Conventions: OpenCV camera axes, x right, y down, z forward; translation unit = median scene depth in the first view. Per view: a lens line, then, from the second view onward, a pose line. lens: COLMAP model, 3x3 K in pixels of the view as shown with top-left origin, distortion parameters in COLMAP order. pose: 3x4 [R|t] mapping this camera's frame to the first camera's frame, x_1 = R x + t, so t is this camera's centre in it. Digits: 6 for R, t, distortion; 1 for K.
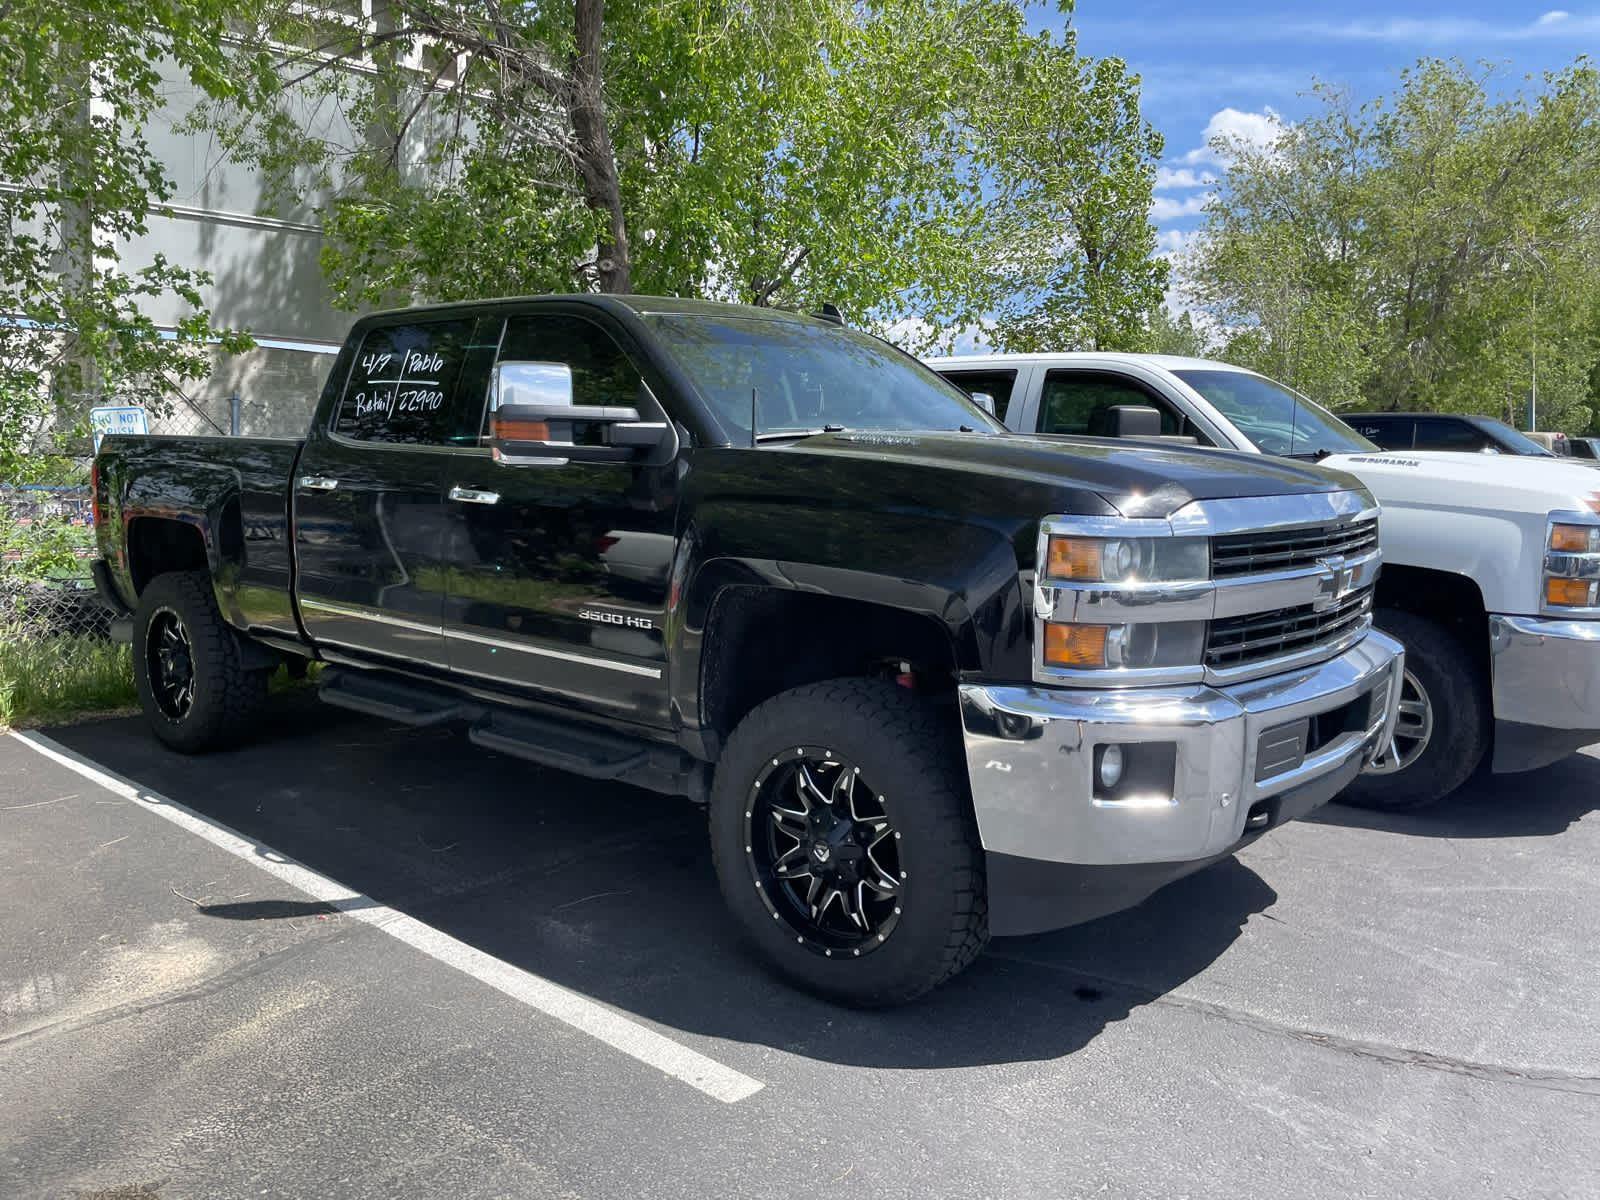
lens RADIAL K [[1220.8, 0, 810.7], [0, 1220.8, 606.2], [0, 0, 1]] dist [0.089953, -0.124018]
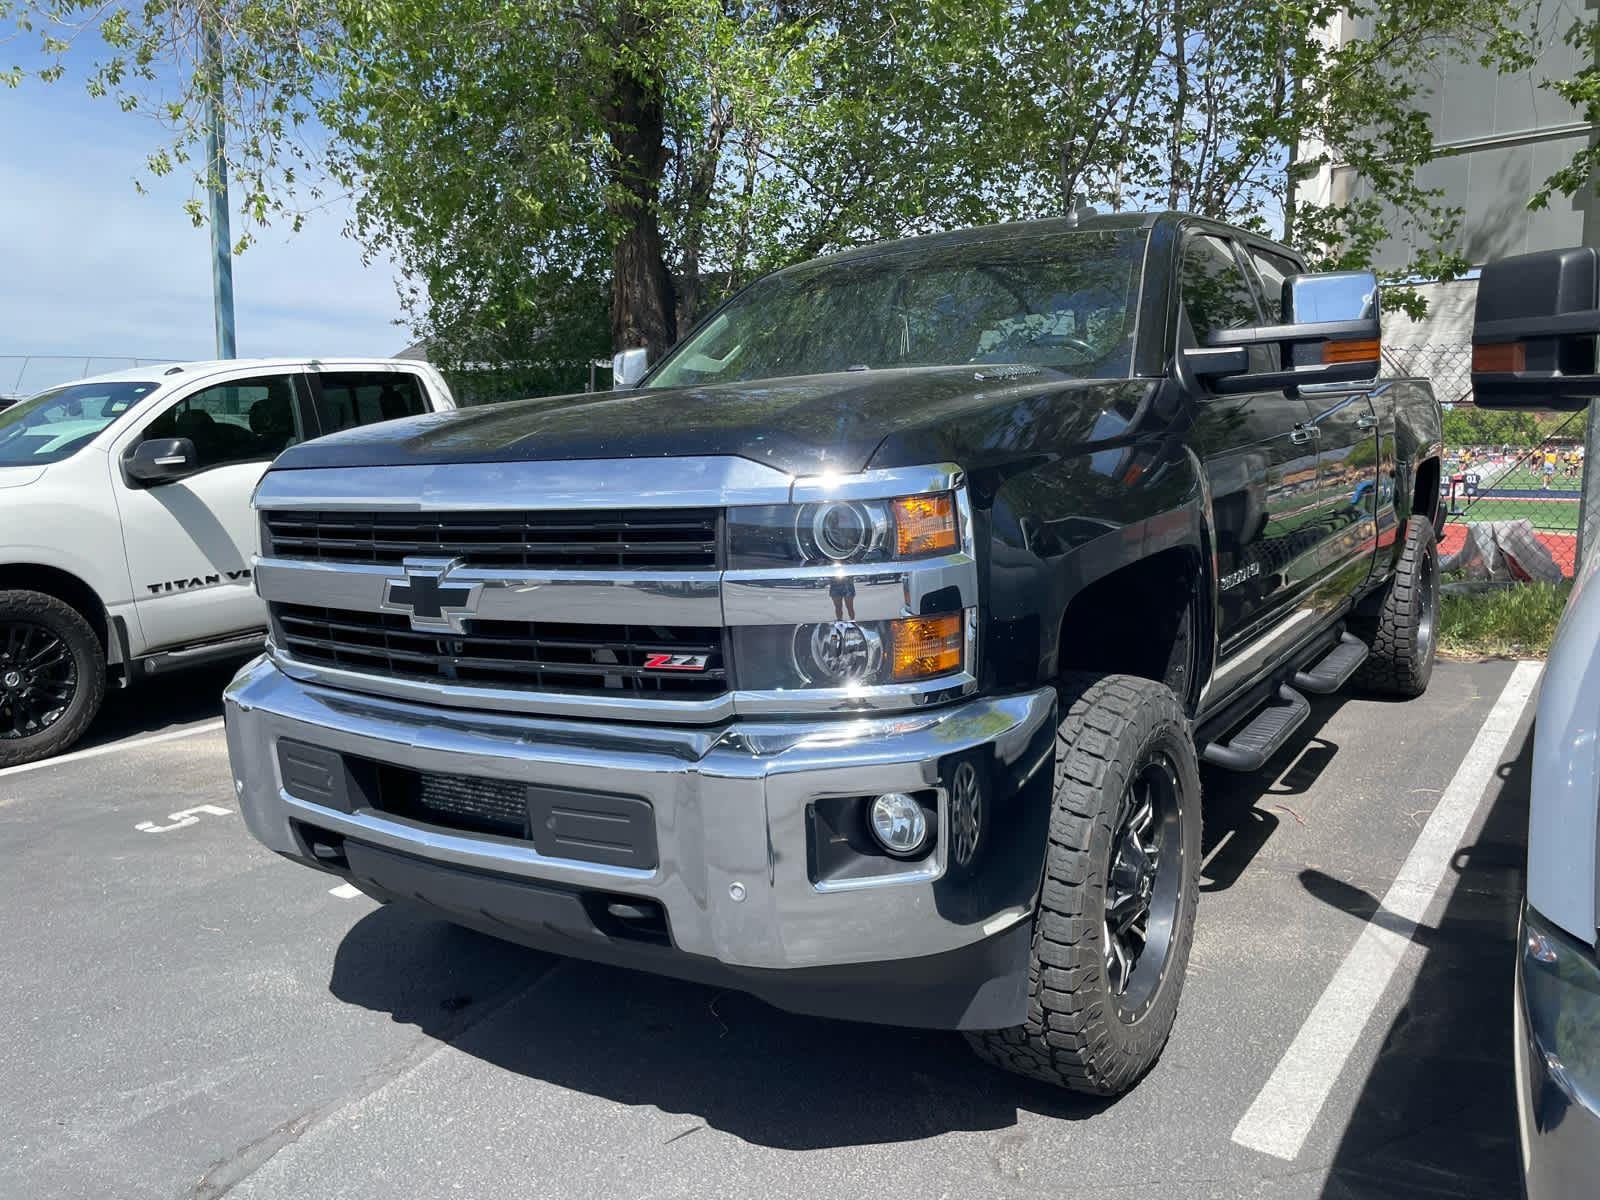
lens RADIAL K [[1219.1, 0, 800.0], [0, 1219.1, 600.0], [0, 0, 1]] dist [0.084812, -0.118465]
pose [[0.110158, 0.121453, -0.986466, 0.993947], [-0.077764, 0.990517, 0.113268, -0.097682], [0.990867, 0.064235, 0.118558, 0.989479]]
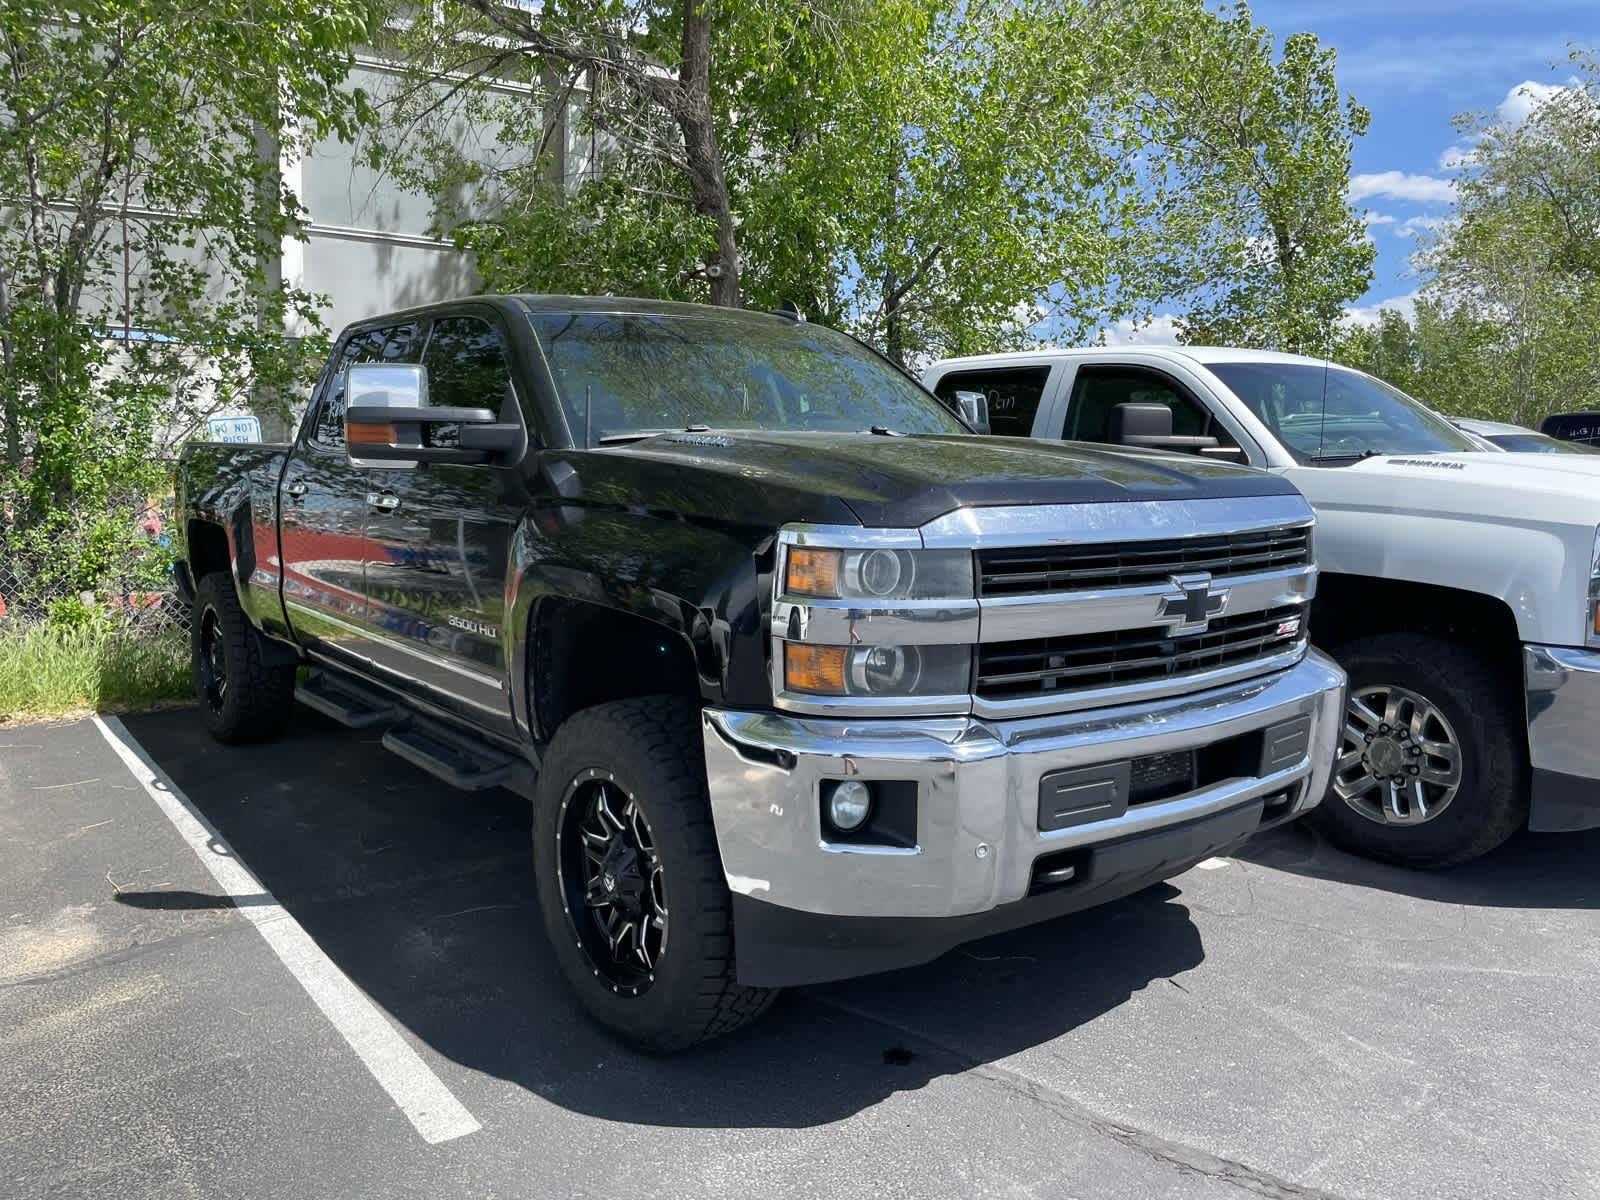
lens RADIAL K [[1218.8, 0, 809.1], [0, 1218.8, 617.8], [0, 0, 1]] dist [0.088743, -0.123152]
pose [[0.980740, 0.021711, -0.194109, 0.288212], [-0.020902, 0.999762, 0.006218, -0.008084], [0.194197, -0.002041, 0.980960, 0.095338]]
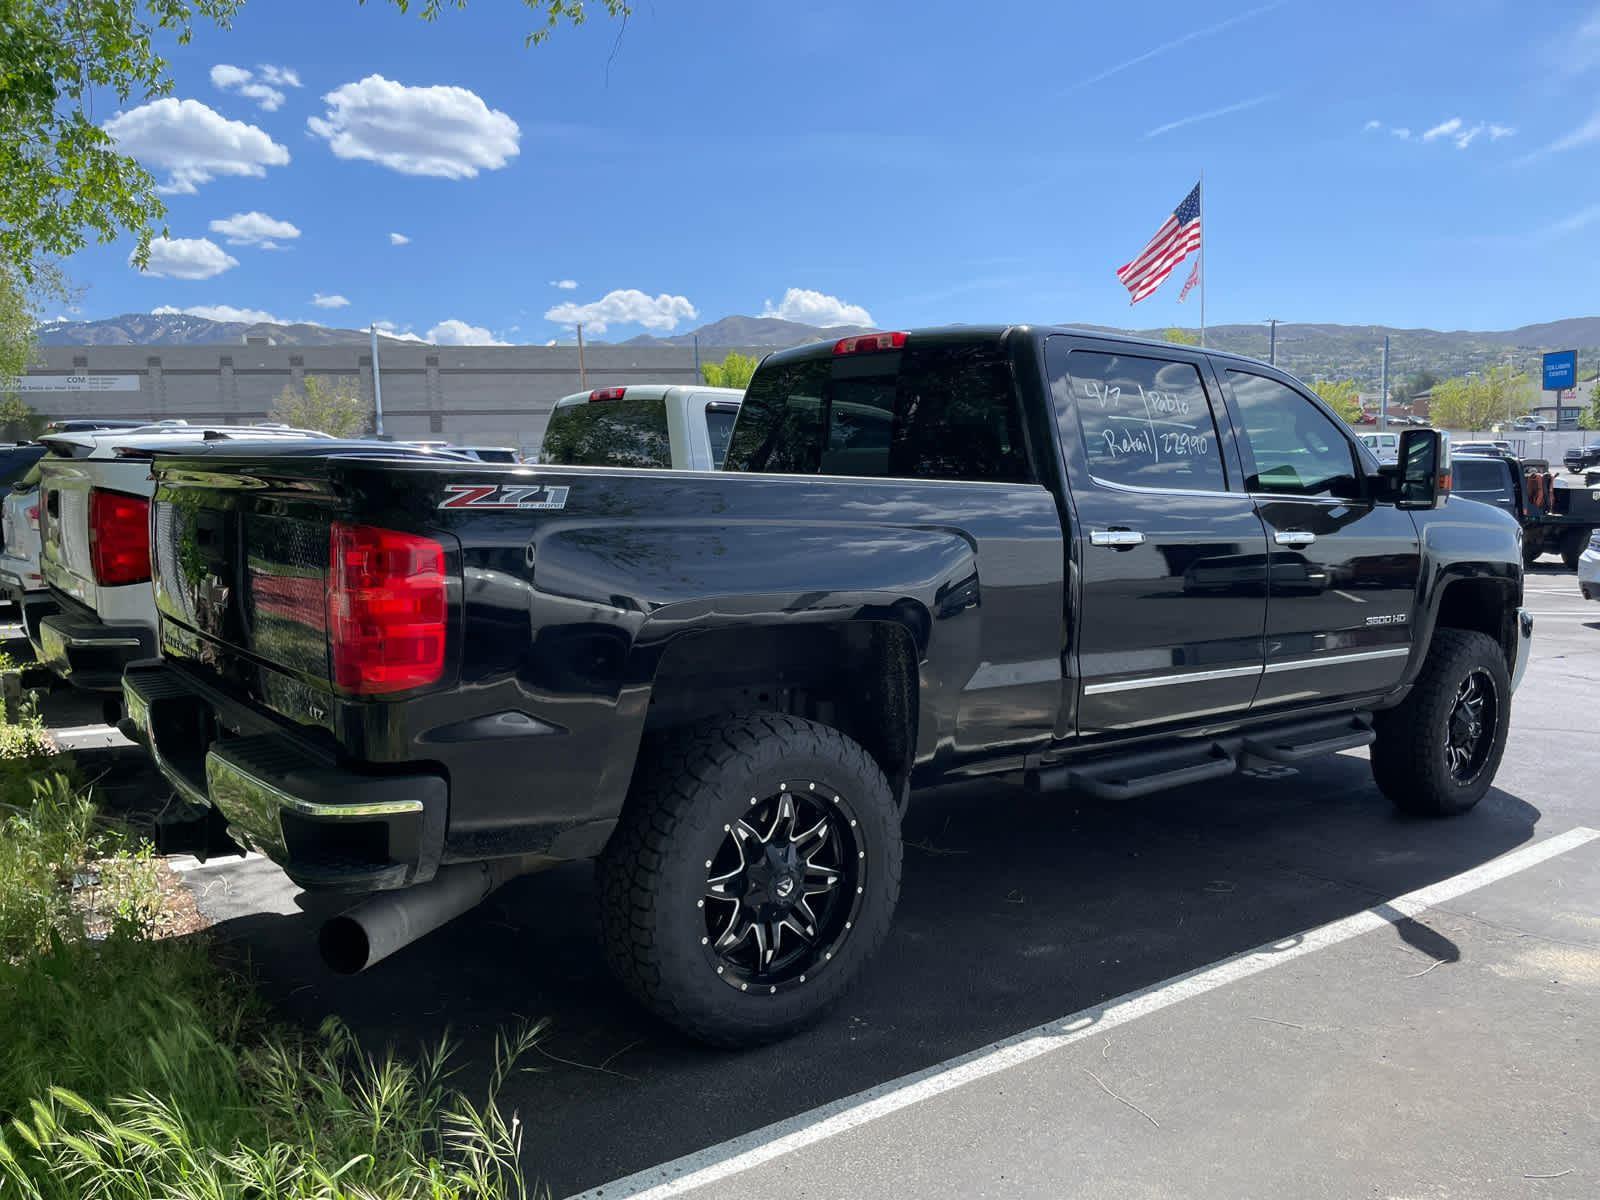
lens RADIAL K [[1218.8, 0, 809.1], [0, 1218.8, 617.8], [0, 0, 1]] dist [0.088743, -0.123152]
pose [[0.181778, -0.115568, 0.976525, -1.594106], [0.104573, 0.989710, 0.097662, -0.189812], [-0.977763, 0.084365, 0.191993, 1.345684]]
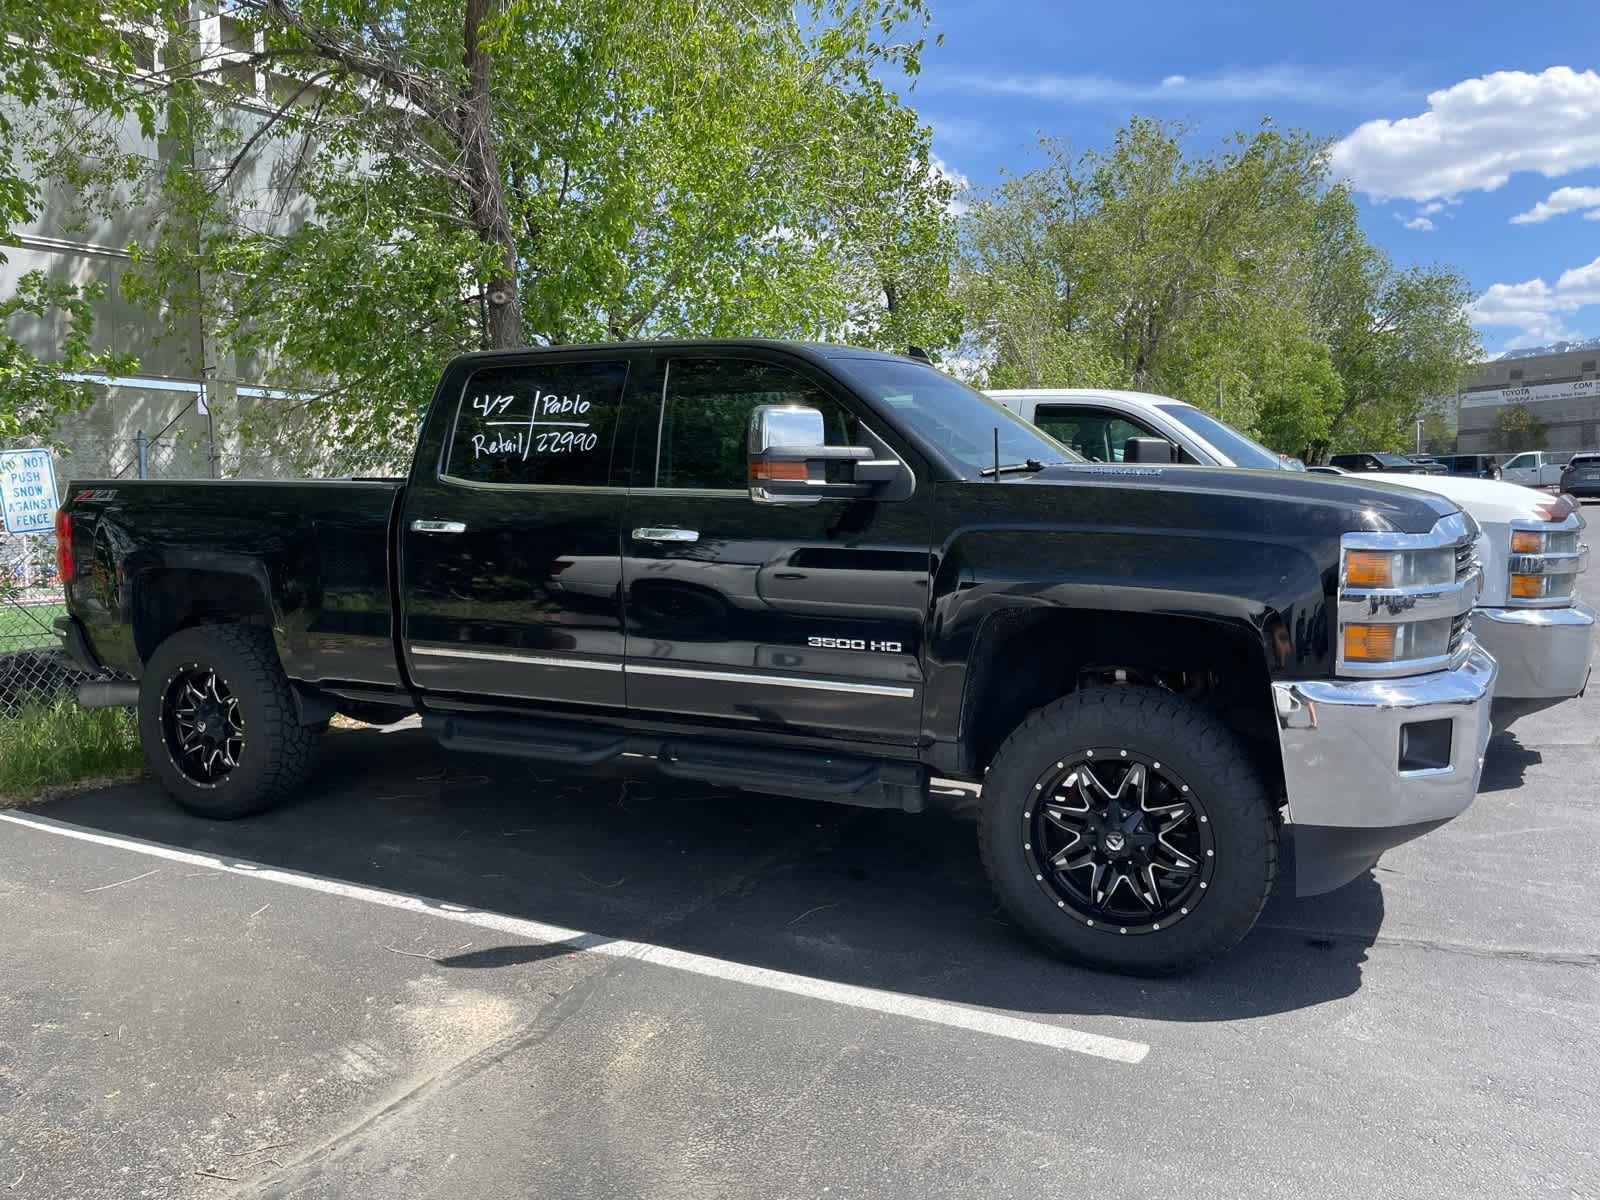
lens RADIAL K [[1218.8, 0, 809.1], [0, 1218.8, 617.8], [0, 0, 1]] dist [0.088743, -0.123152]
pose [[0.971067, -0.045895, 0.234355, -0.441532], [0.048863, 0.998782, -0.006870, -0.007669], [-0.233754, 0.018122, 0.972127, -0.023170]]
